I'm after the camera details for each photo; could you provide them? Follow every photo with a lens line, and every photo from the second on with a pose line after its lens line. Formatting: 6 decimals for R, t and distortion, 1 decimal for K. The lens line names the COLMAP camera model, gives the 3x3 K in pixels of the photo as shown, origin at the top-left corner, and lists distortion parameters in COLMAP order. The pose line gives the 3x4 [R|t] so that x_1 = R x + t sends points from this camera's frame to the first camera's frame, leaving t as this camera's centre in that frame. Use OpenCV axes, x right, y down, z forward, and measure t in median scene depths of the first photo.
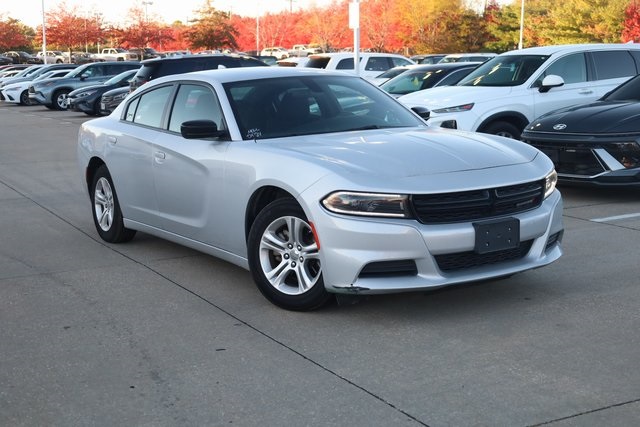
lens RADIAL K [[953.0, 0, 320.0], [0, 953.0, 213.5], [0, 0, 1]] dist [0.013058, 0.041420]
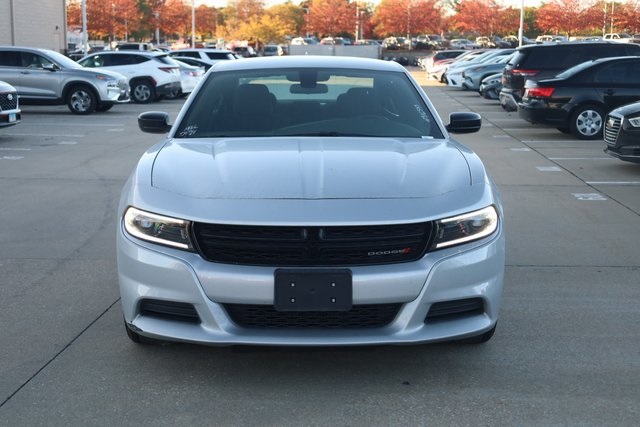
lens RADIAL K [[953.0, 0, 320.0], [0, 953.0, 213.5], [0, 0, 1]] dist [0.013058, 0.041420]
pose [[0.820658, 0.114379, -0.559856, 0.569396], [-0.105608, 0.993243, 0.048116, -0.069265], [0.561576, 0.019638, 0.827192, 0.372214]]
